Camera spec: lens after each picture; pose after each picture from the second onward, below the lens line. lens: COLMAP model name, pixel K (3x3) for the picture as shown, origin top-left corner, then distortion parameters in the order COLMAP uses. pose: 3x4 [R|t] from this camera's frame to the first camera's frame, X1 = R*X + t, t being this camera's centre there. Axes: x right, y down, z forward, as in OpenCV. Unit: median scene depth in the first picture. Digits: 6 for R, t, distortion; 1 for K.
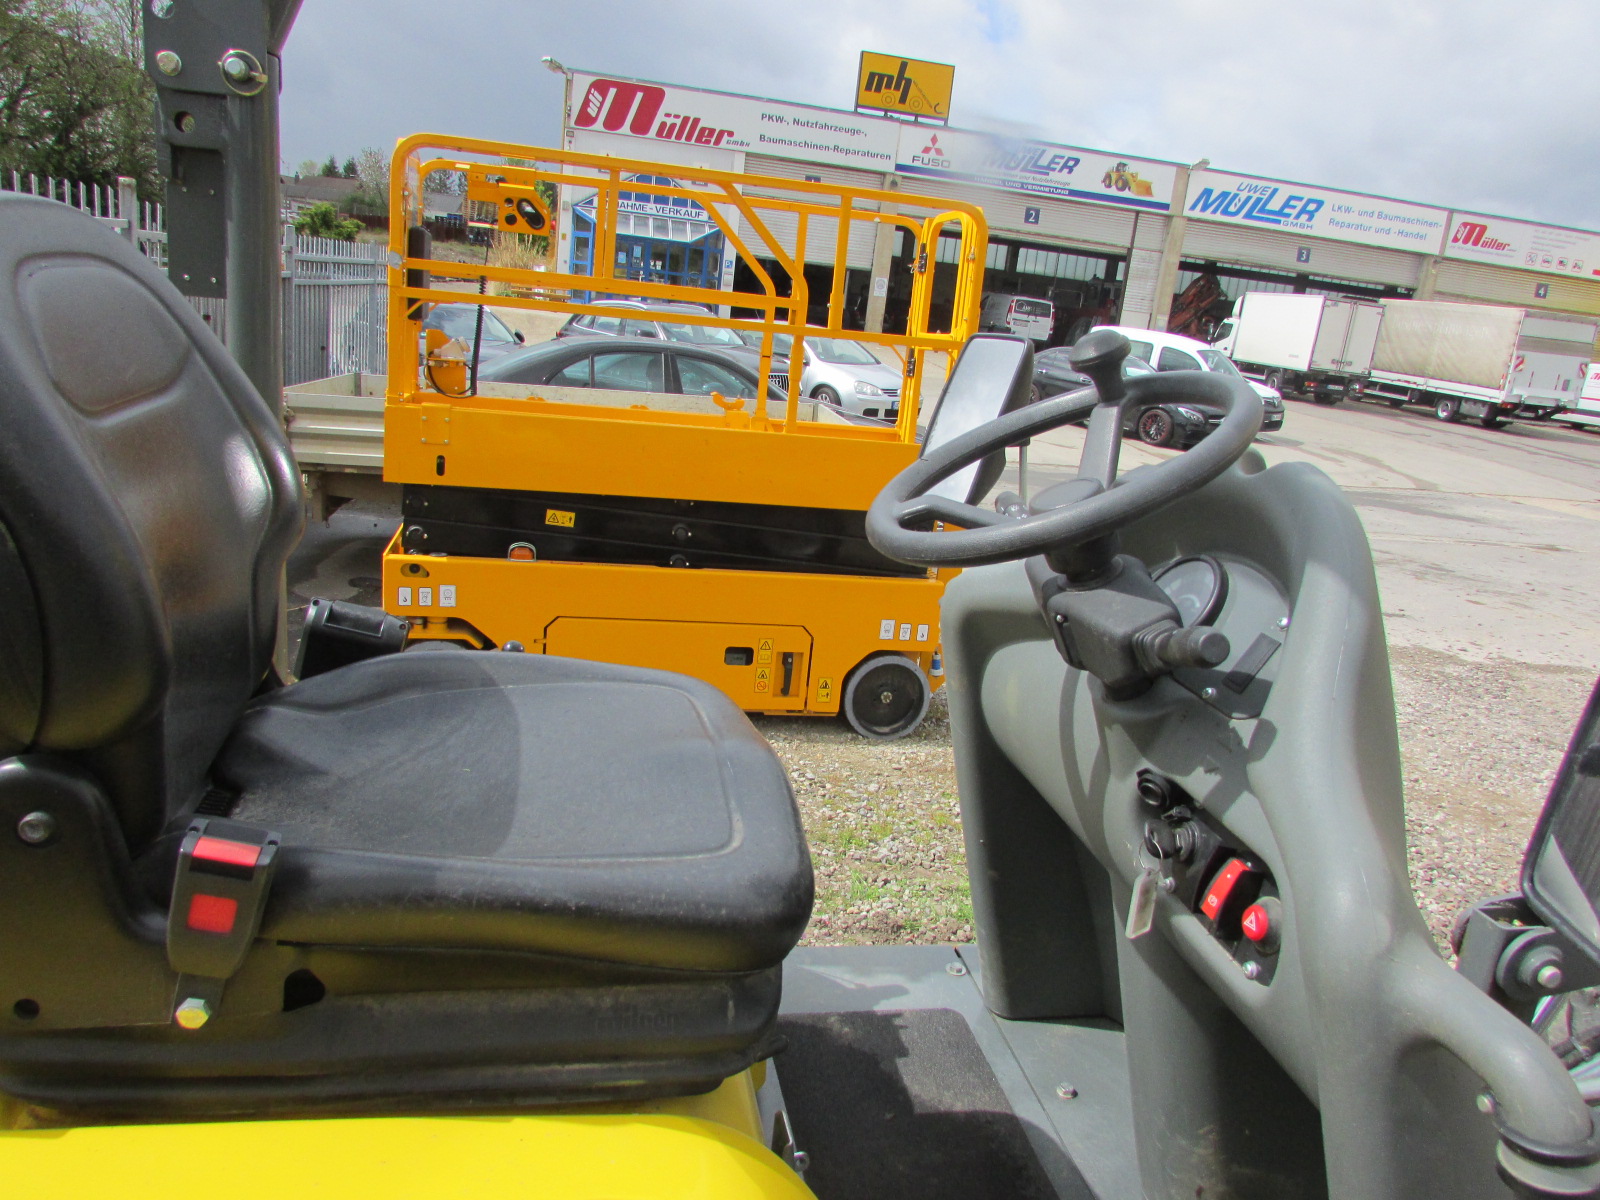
lens RADIAL K [[1144.1, 0, 797.9], [0, 1144.1, 604.1], [0, 0, 1]] dist [-0.026614, 0.003373]
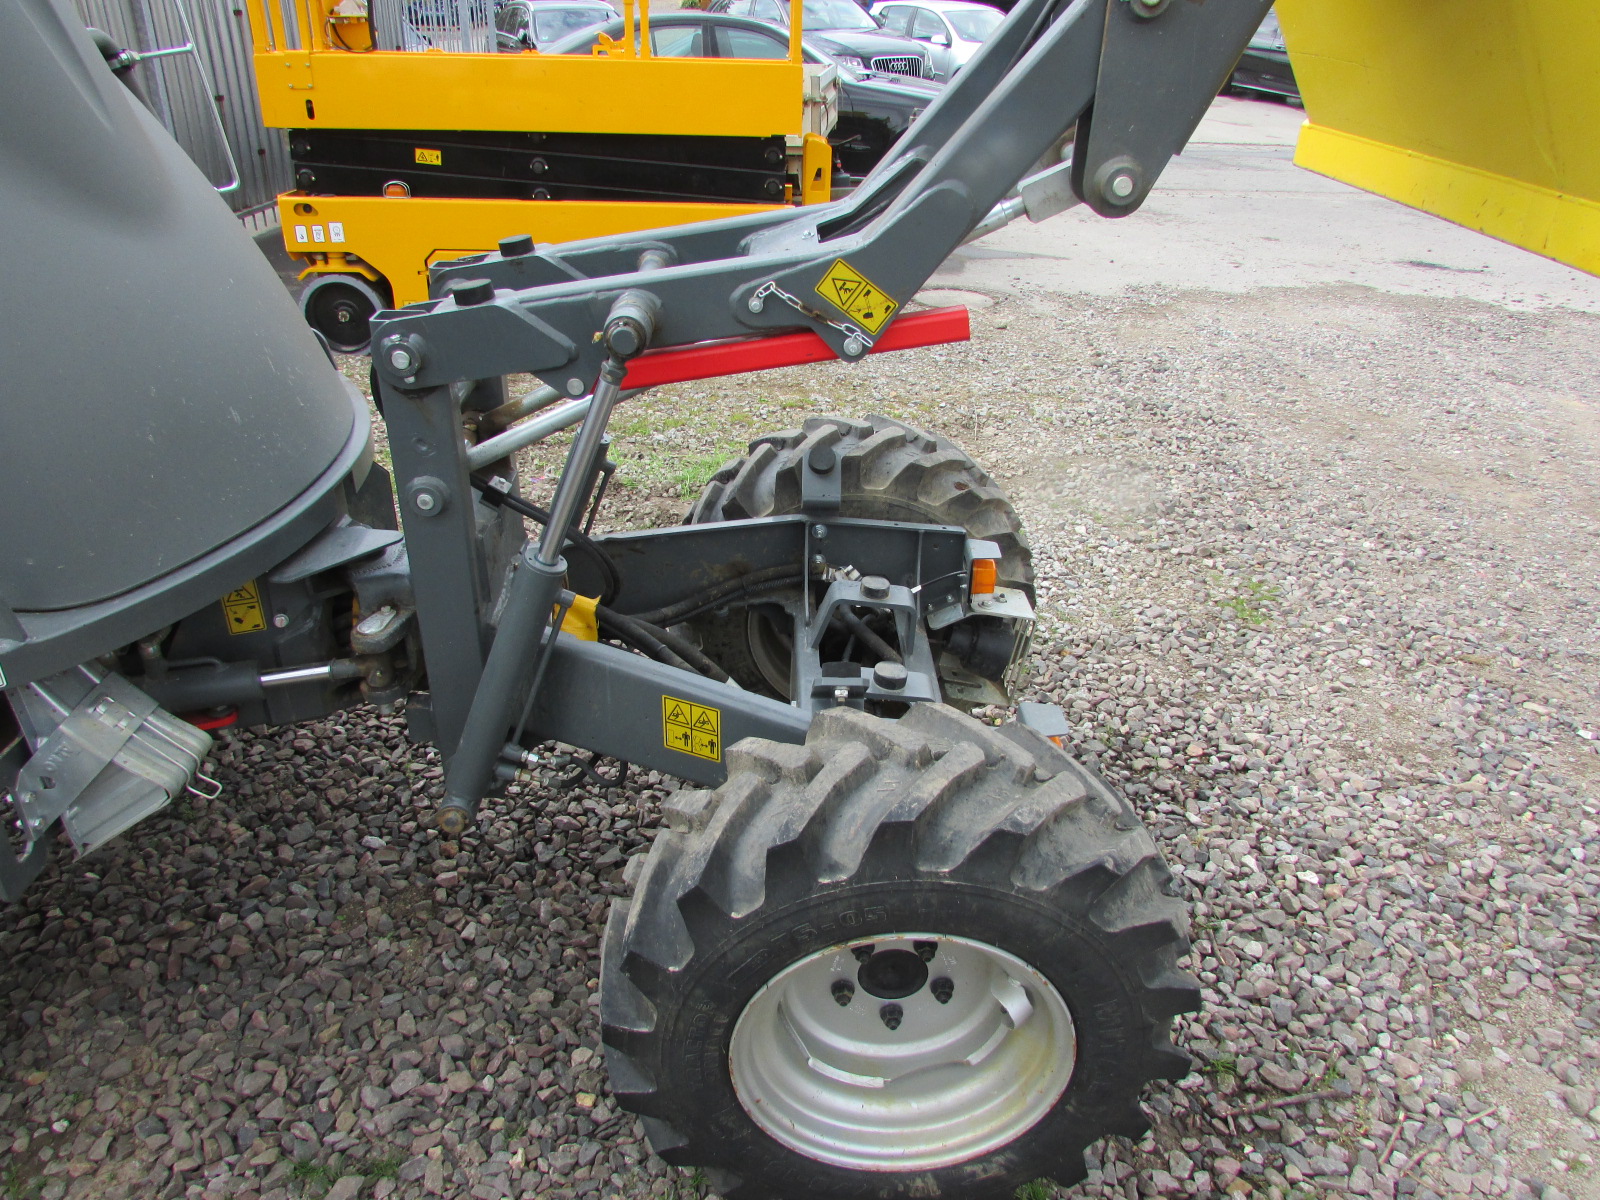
lens RADIAL K [[1144.1, 0, 797.9], [0, 1144.1, 604.1], [0, 0, 1]] dist [-0.026614, 0.003373]
pose [[0.978637, 0.024272, -0.204156, 0.046340], [0.022304, 0.974612, 0.222789, 0.013491], [0.204381, -0.222583, 0.953250, -0.008776]]
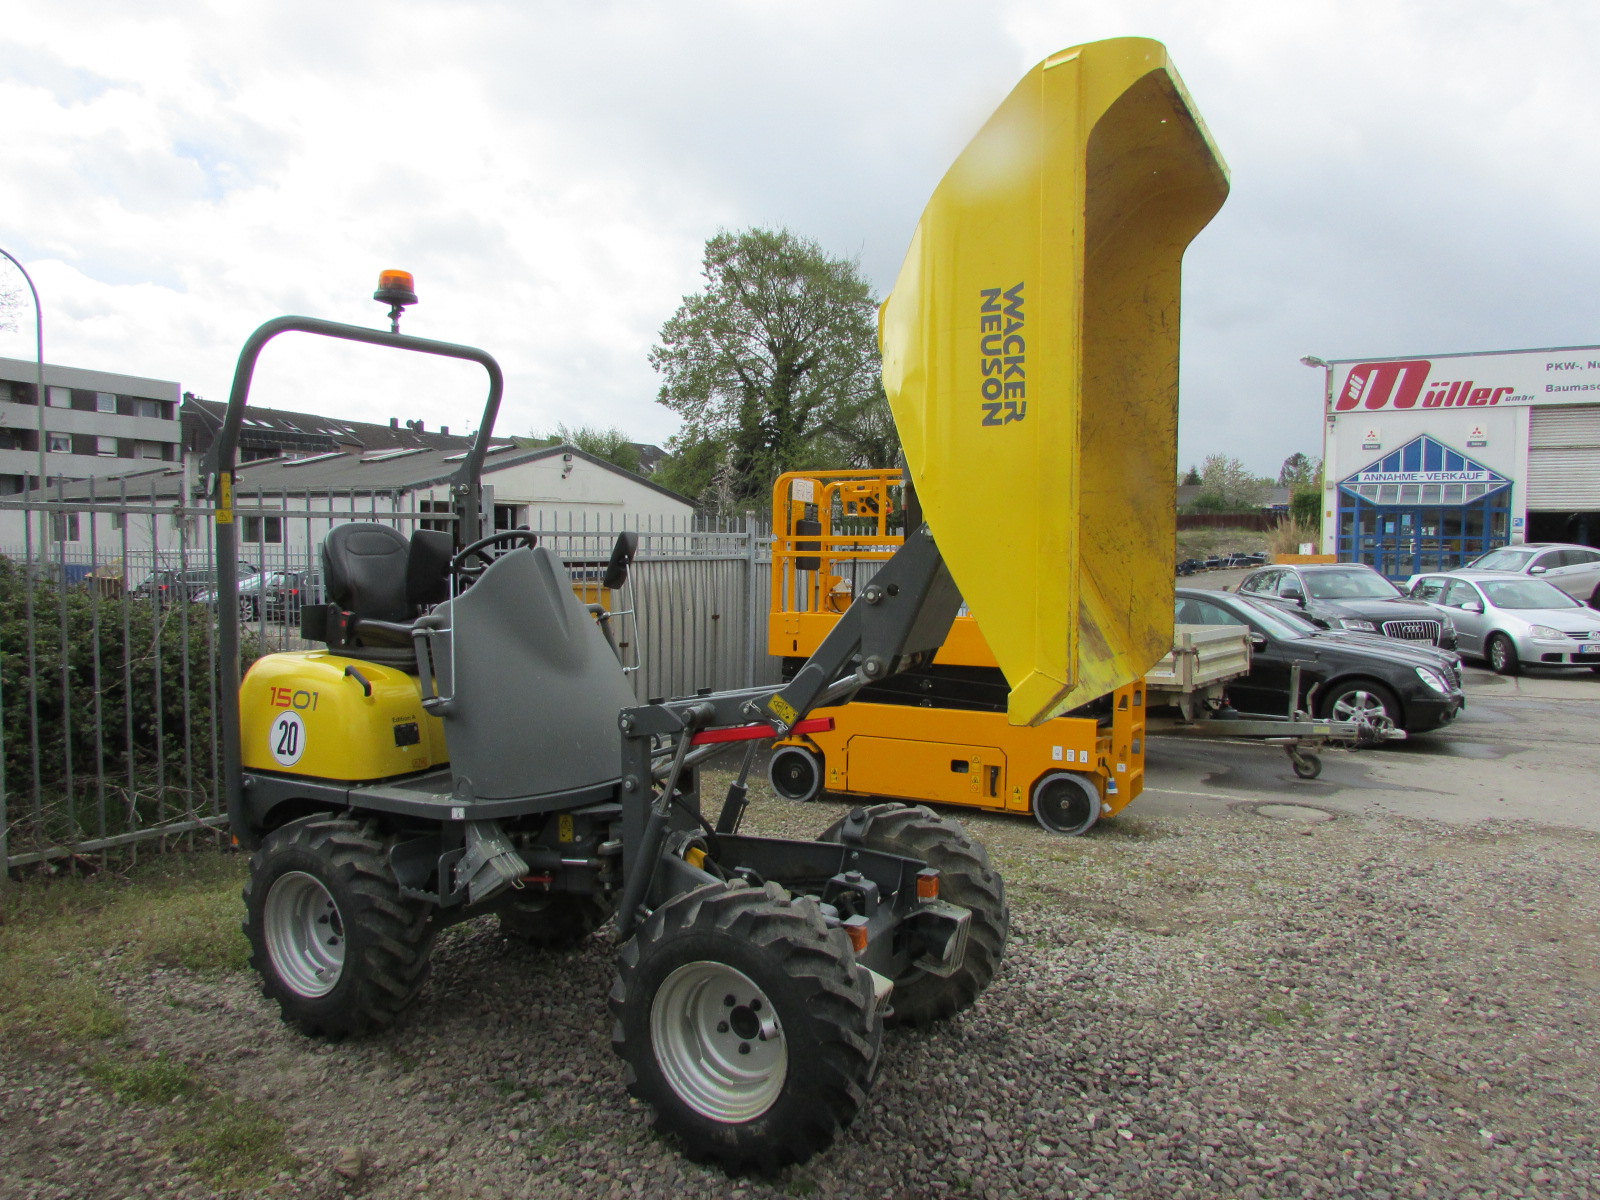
lens RADIAL K [[1144.1, 0, 797.9], [0, 1144.1, 604.1], [0, 0, 1]] dist [-0.026614, 0.003373]
pose [[0.753249, -0.068226, -0.654187, 0.102434], [-0.097848, 0.971915, -0.214027, 0.023462], [0.650417, 0.225227, 0.725418, -0.037698]]
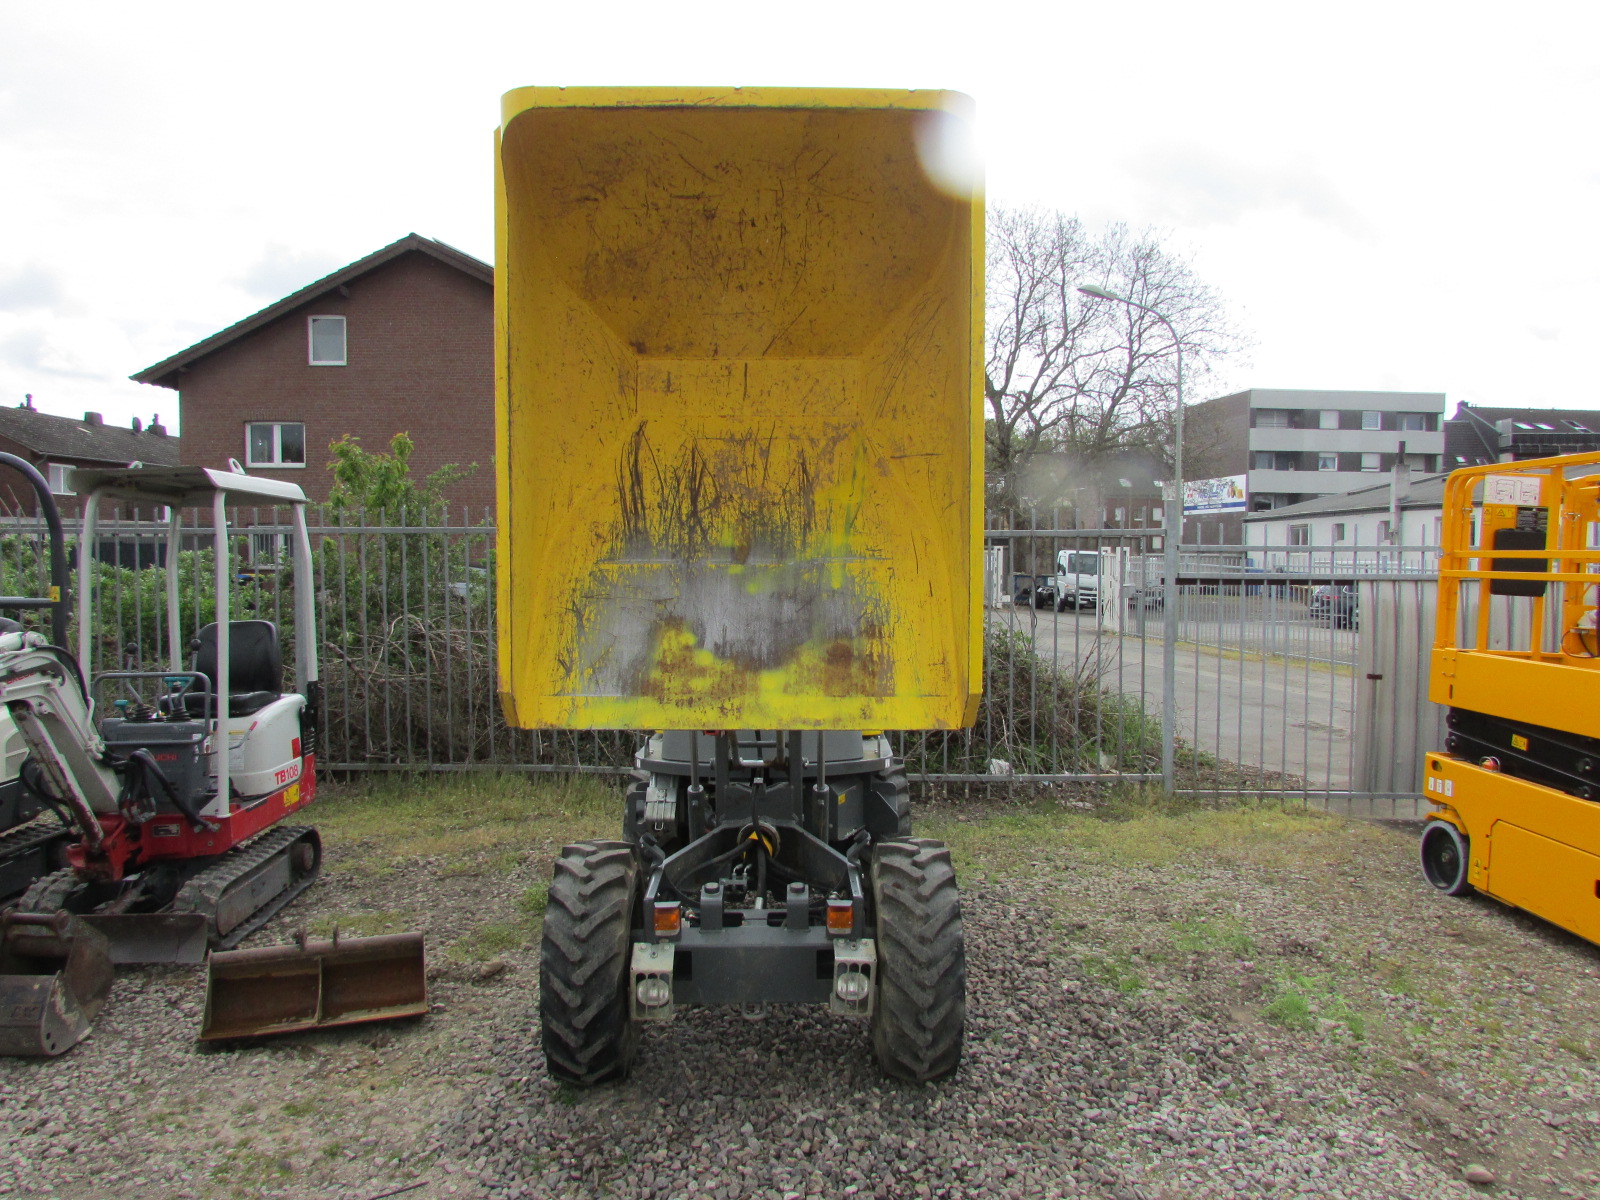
lens RADIAL K [[1144.1, 0, 797.9], [0, 1144.1, 604.1], [0, 0, 1]] dist [-0.026614, 0.003373]
pose [[-0.190943, -0.060249, -0.979750, 0.141328], [-0.279325, 0.960186, -0.004608, 0.000613], [0.941020, 0.272789, -0.200170, 0.057721]]
